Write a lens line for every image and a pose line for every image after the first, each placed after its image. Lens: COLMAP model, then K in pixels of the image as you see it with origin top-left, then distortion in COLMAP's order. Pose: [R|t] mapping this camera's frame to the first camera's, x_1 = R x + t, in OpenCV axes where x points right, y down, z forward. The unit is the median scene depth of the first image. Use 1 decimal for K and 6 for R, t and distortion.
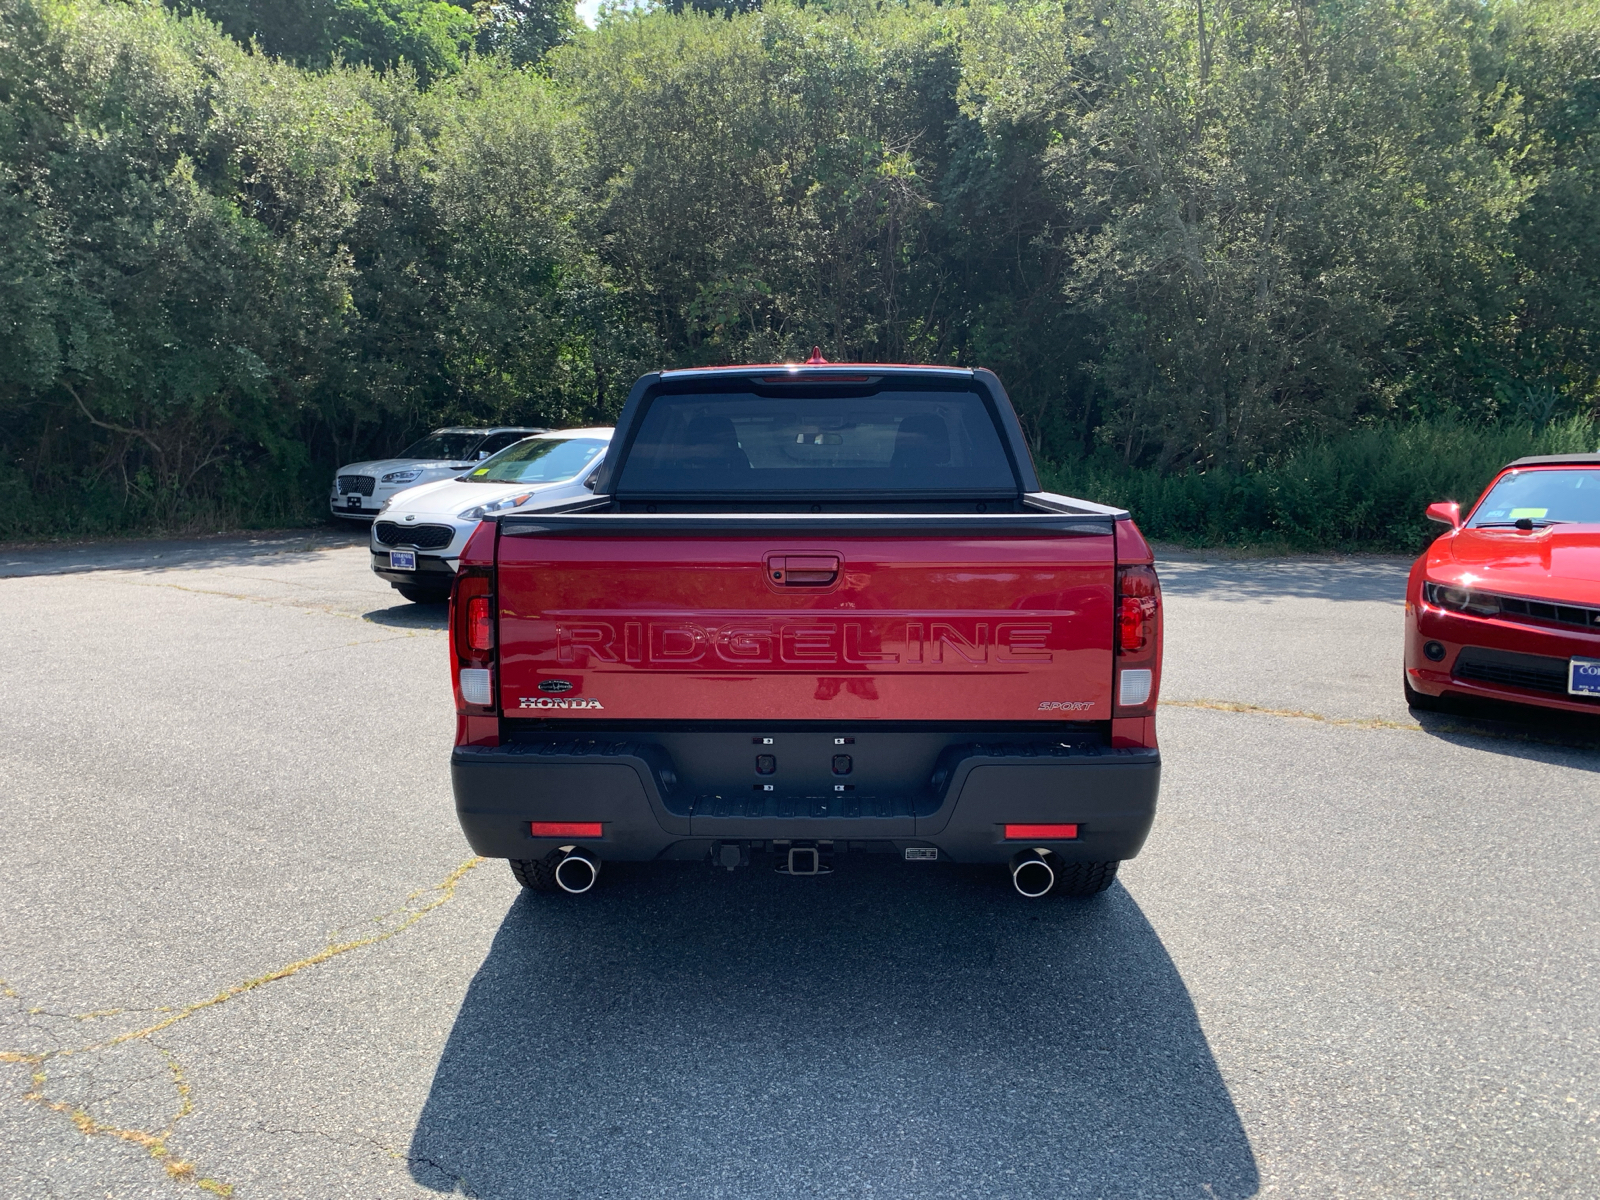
lens RADIAL K [[1253.1, 0, 821.6], [0, 1253.1, 603.9], [0, 0, 1]] dist [0.006465, -0.017752]
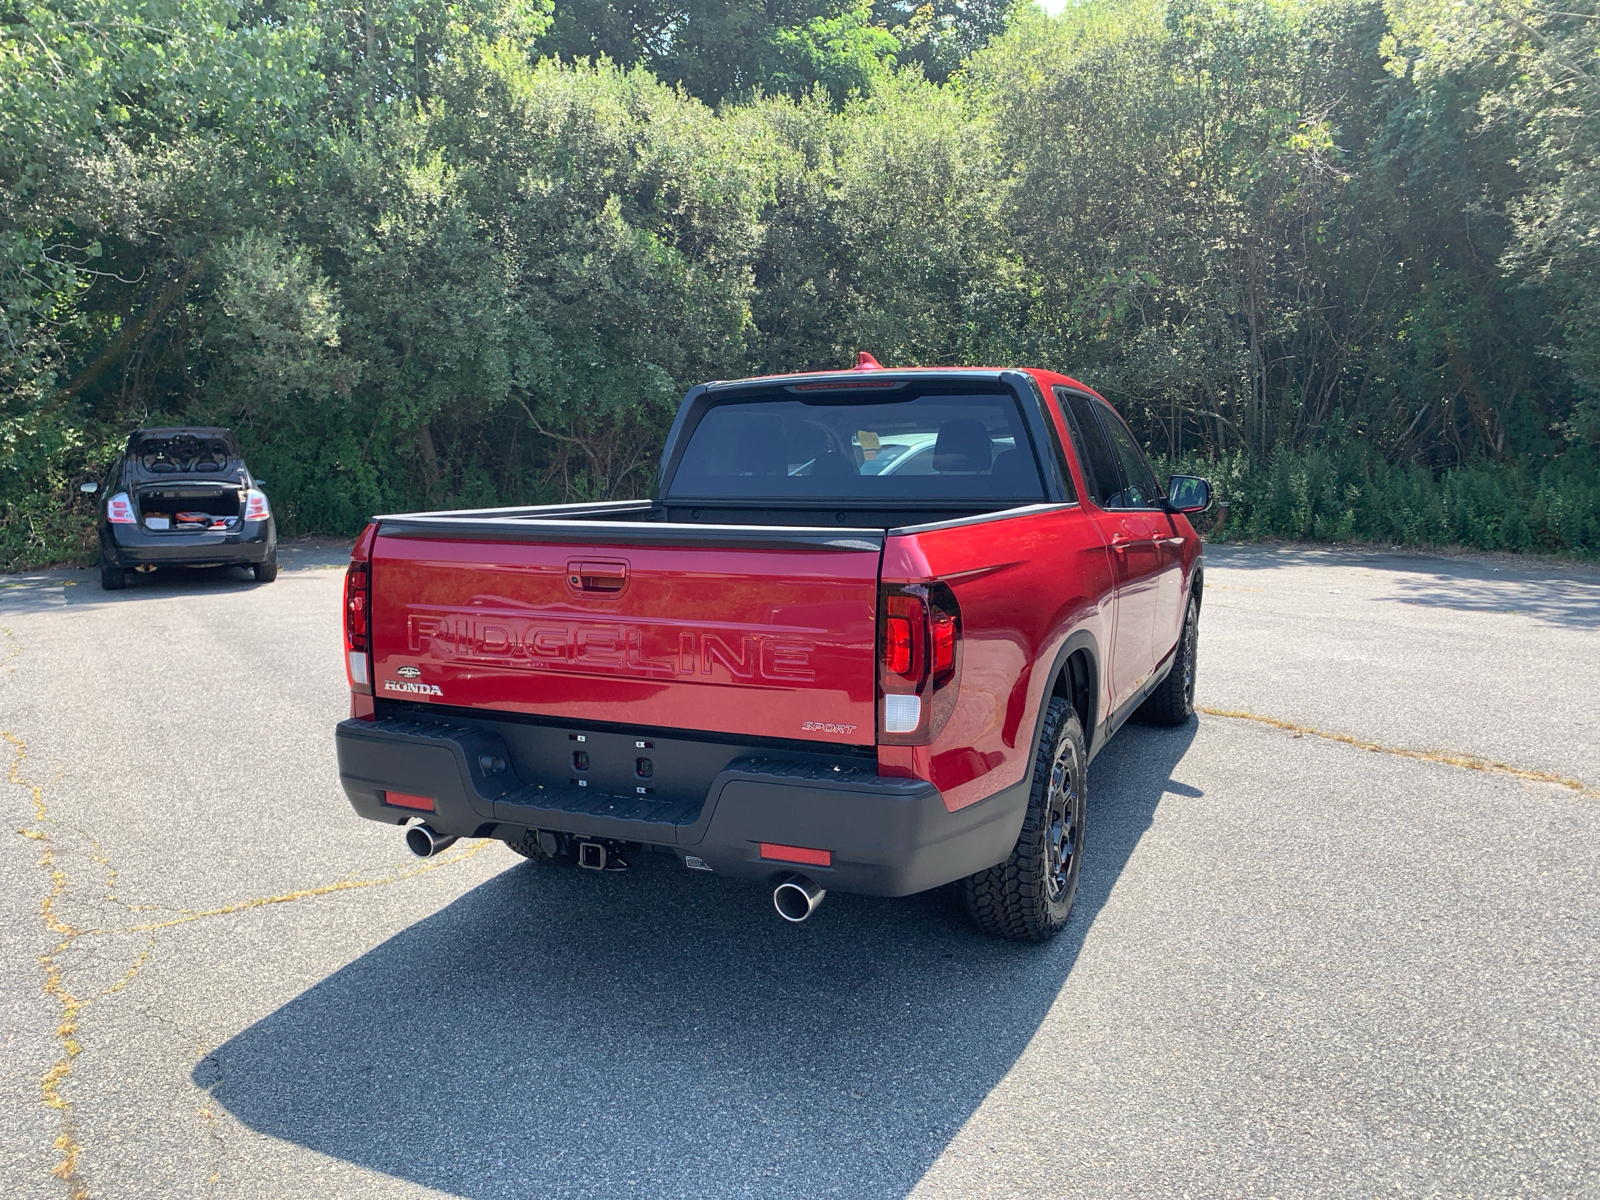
lens RADIAL K [[1263.4, 0, 802.7], [0, 1263.4, 619.6], [0, 0, 1]] dist [0.008820, -0.025609]
pose [[0.912013, 0.048852, -0.407241, 0.132288], [-0.045100, 0.998805, 0.018815, -0.004156], [0.407674, 0.001207, 0.913127, 0.026699]]
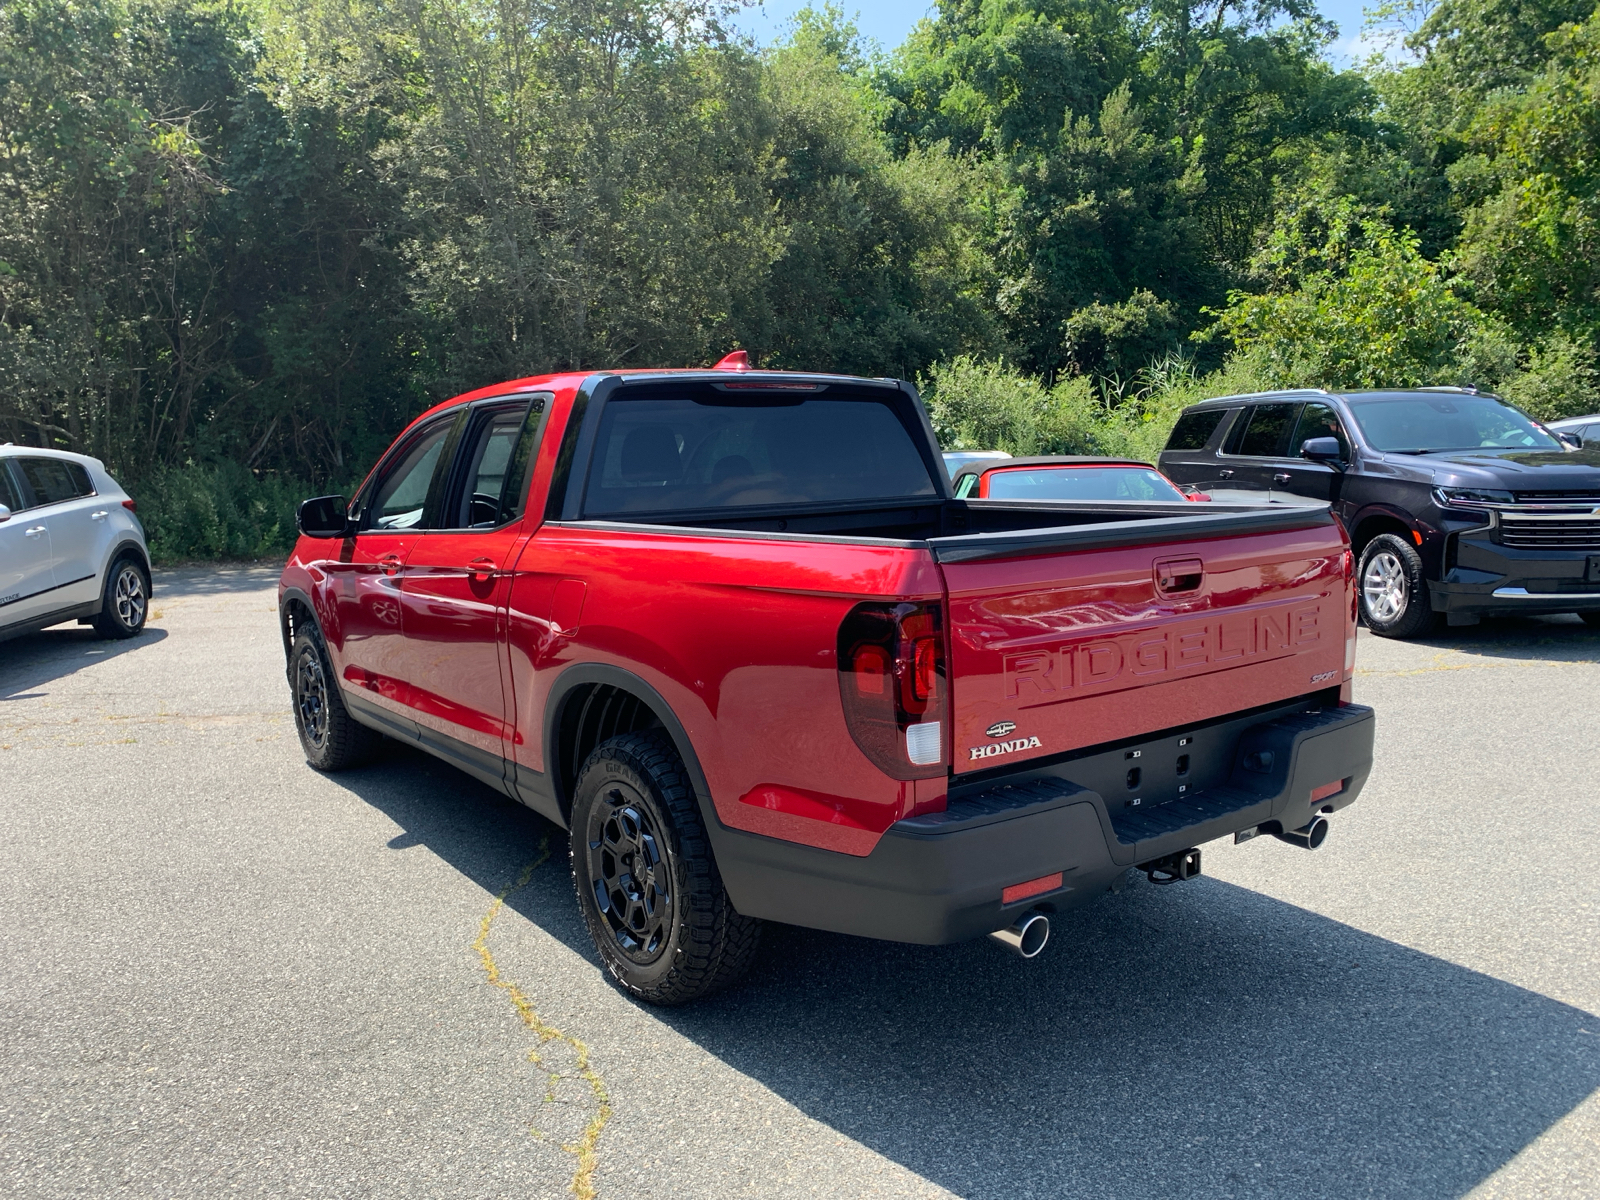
lens RADIAL K [[1250.2, 0, 784.2], [0, 1250.2, 597.7], [0, 0, 1]] dist [0.002588, 0.007599]
pose [[0.781304, -0.087766, 0.617949, -0.203206], [0.097723, 0.995055, 0.017770, -0.013095], [-0.616453, 0.046504, 0.786017, 0.094195]]
